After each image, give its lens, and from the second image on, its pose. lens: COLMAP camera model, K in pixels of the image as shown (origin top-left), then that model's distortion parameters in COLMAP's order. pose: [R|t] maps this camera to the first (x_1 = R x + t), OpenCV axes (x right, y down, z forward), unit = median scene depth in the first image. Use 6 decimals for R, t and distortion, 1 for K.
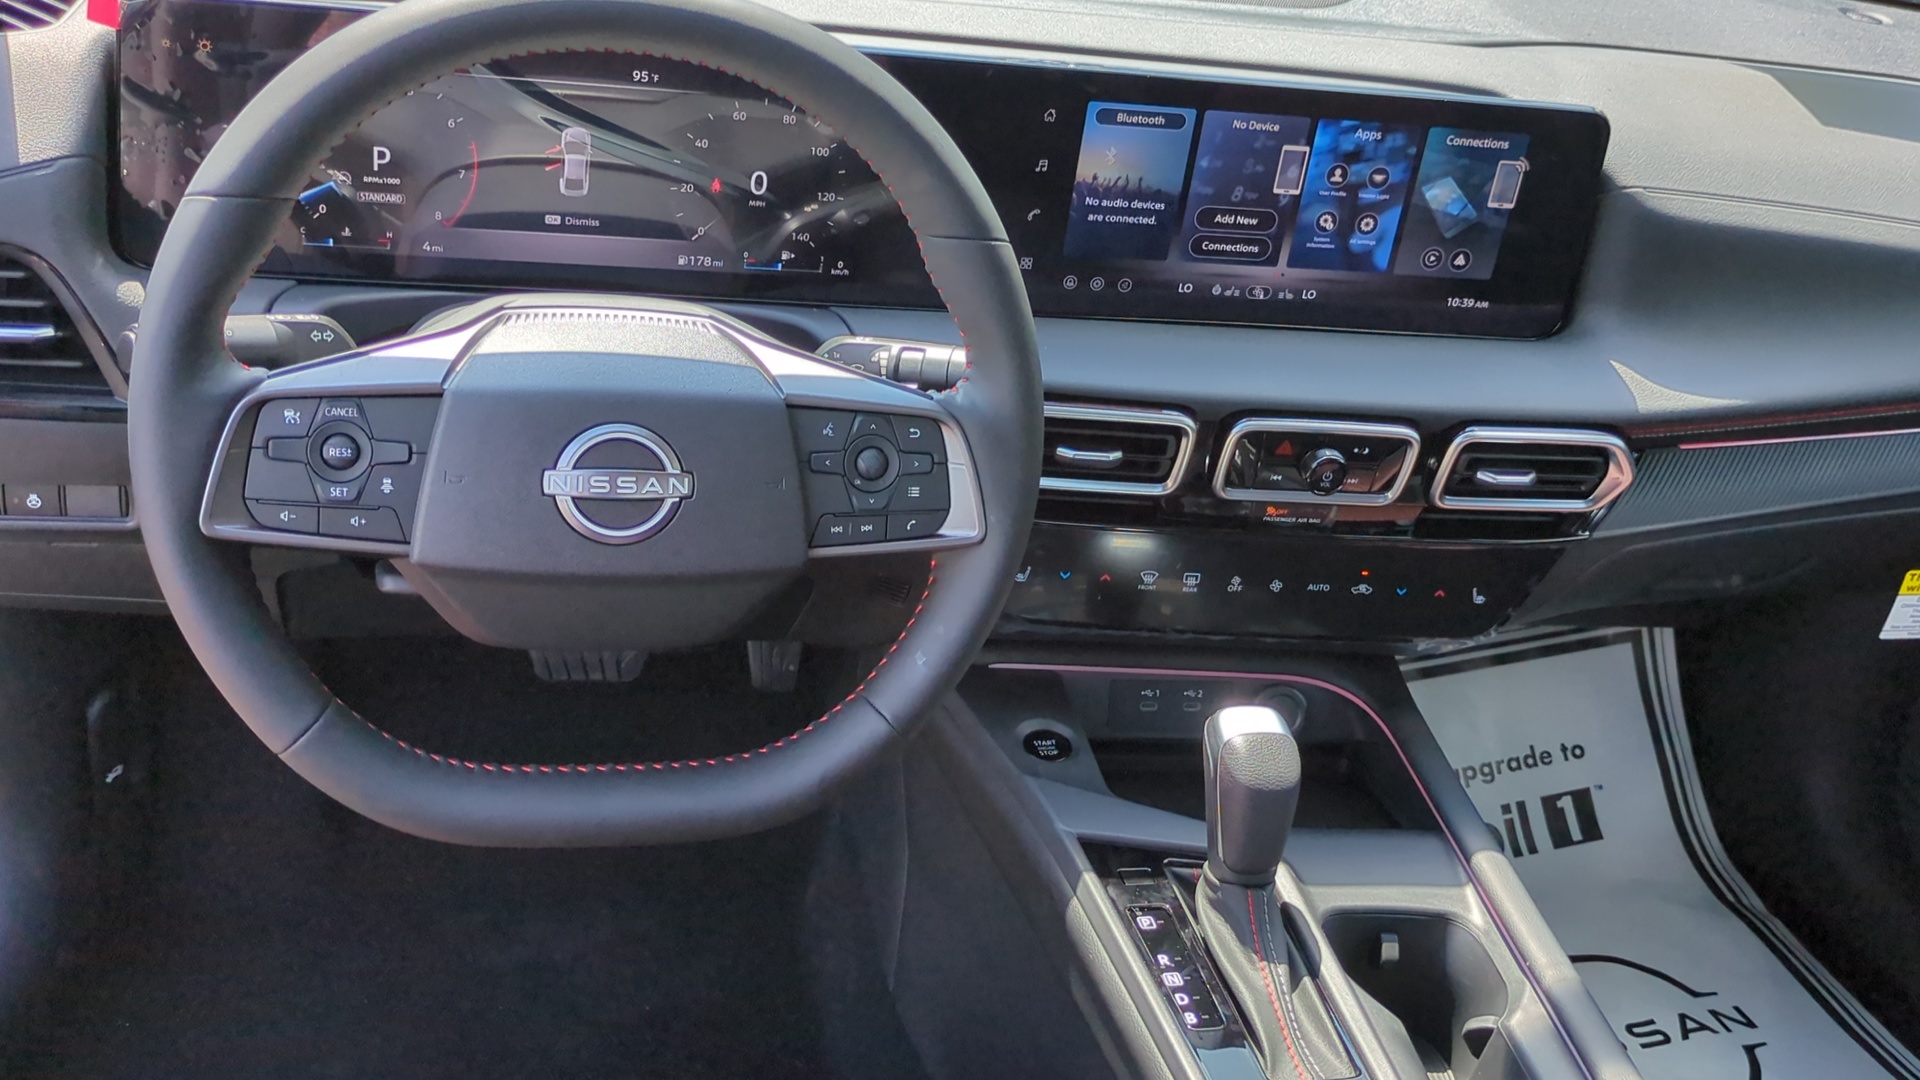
lens RADIAL K [[1935.5, 0, 967.9], [0, 1935.5, 532.0], [0, 0, 1]] dist [0.081663, -0.213752]
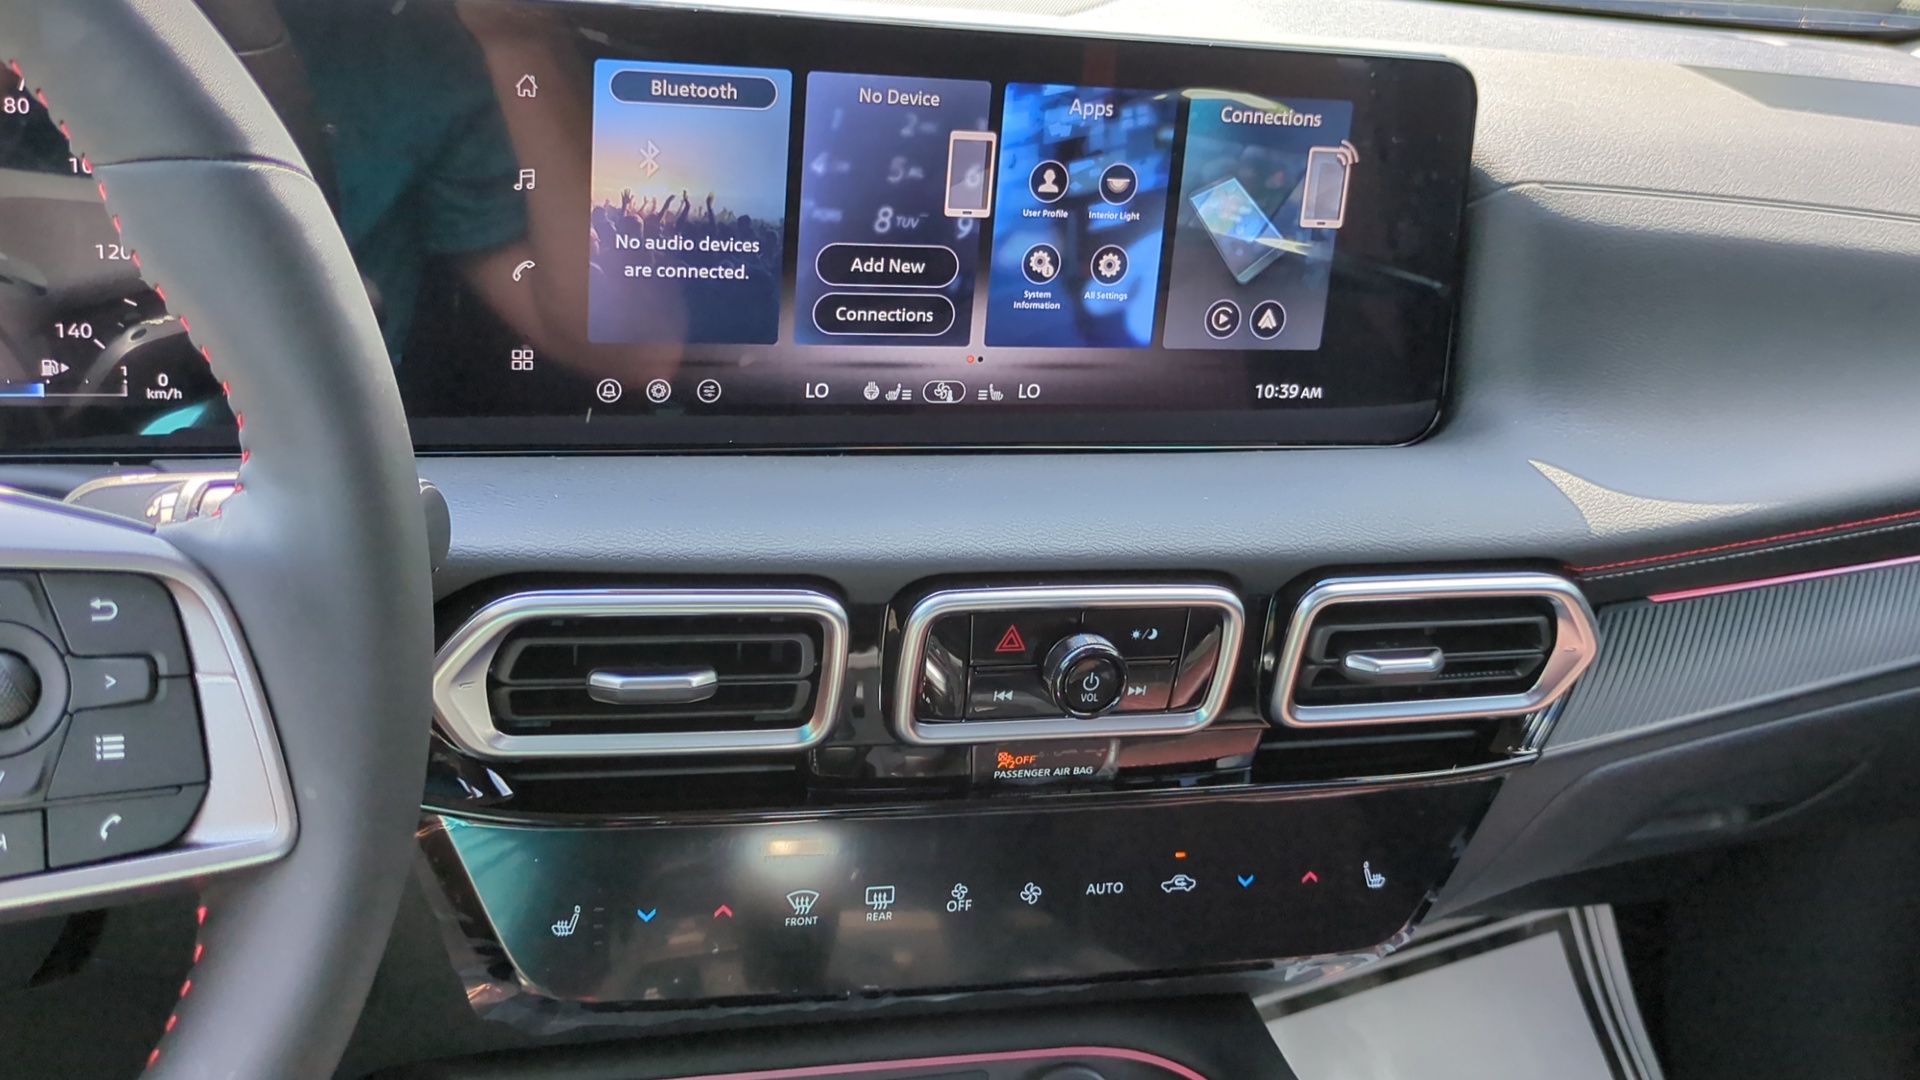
lens RADIAL K [[1935.5, 0, 967.9], [0, 1935.5, 532.0], [0, 0, 1]] dist [0.081663, -0.213752]
pose [[0.990756, -0.088086, 0.103162, 0.094714], [0.105077, 0.979310, -0.172950, 0.021326], [-0.085793, 0.182191, 0.979513, 0.440346]]
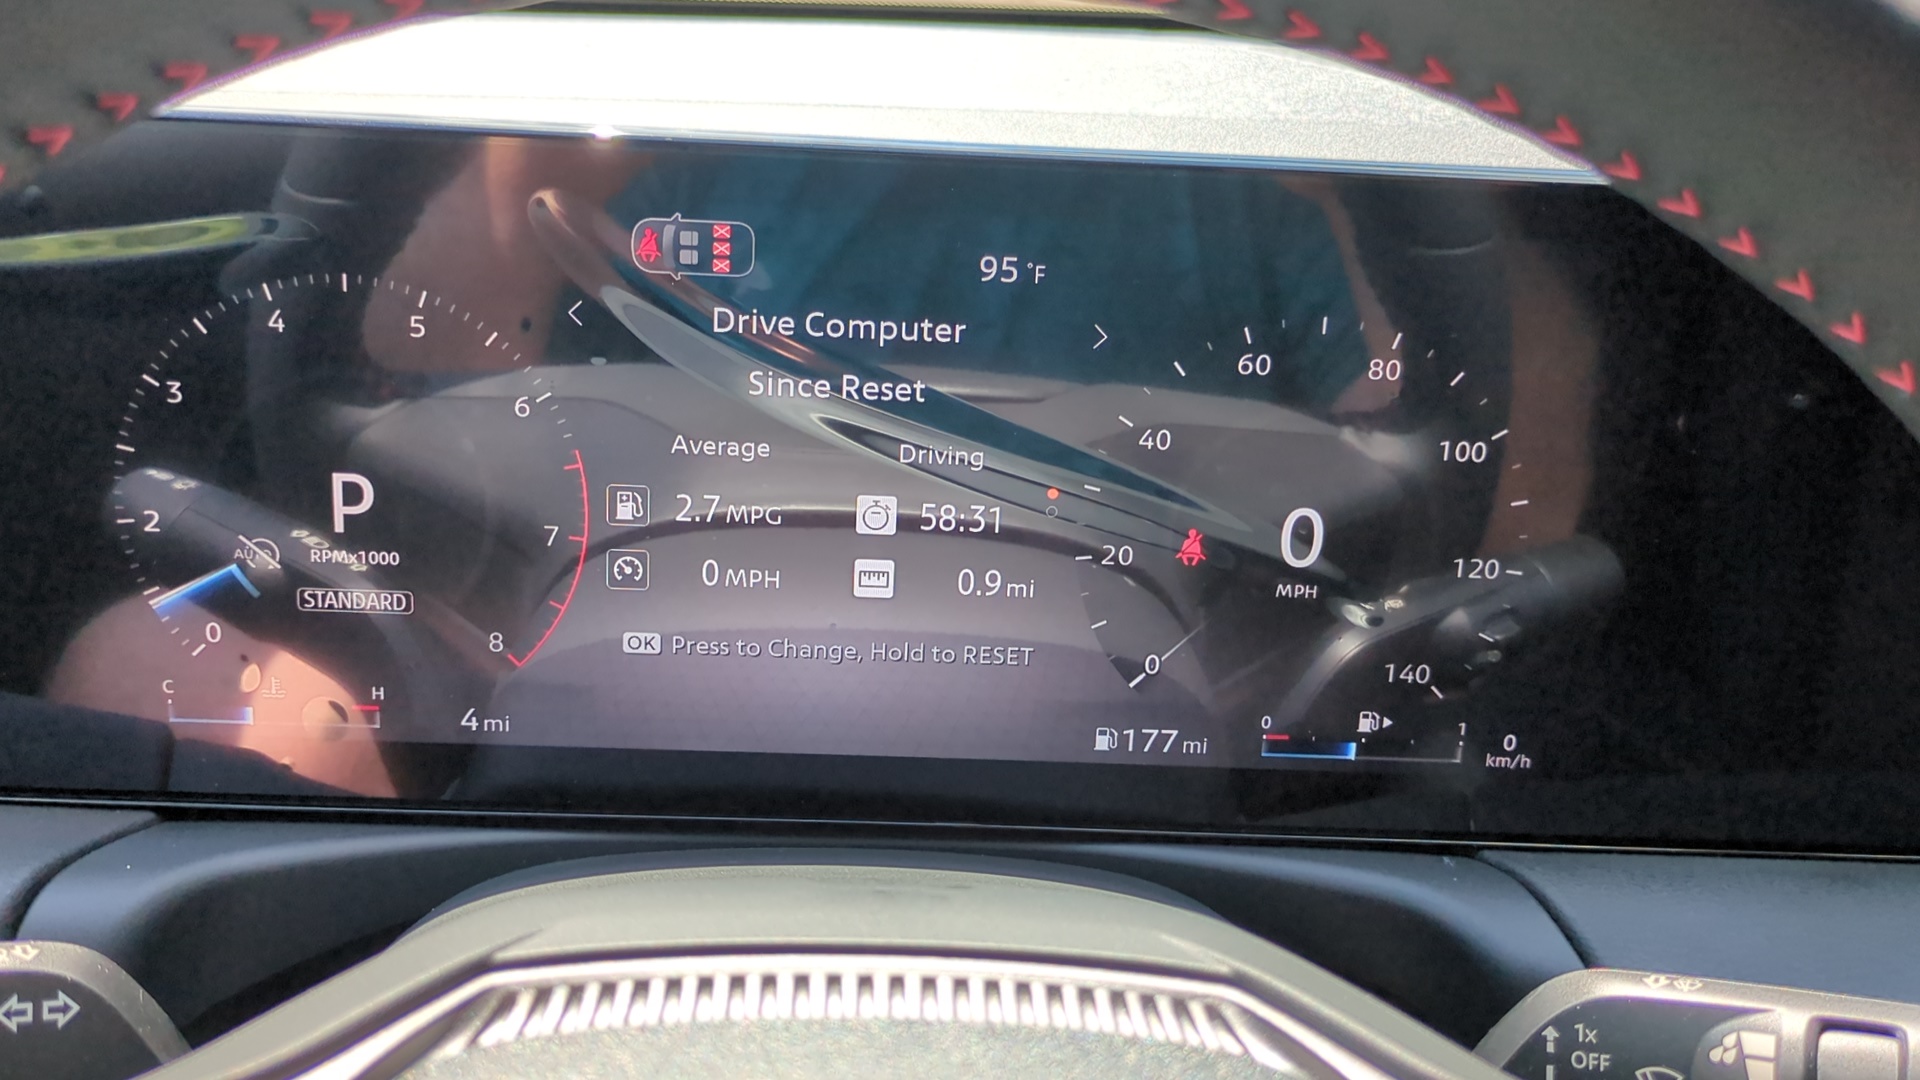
lens RADIAL K [[1935.5, 0, 967.9], [0, 1935.5, 532.0], [0, 0, 1]] dist [0.081663, -0.213752]
pose [[0.981756, -0.033358, -0.187198, -0.094833], [-0.008208, 0.976139, -0.216993, -0.091254], [0.189969, 0.214570, 0.958056, 0.582848]]
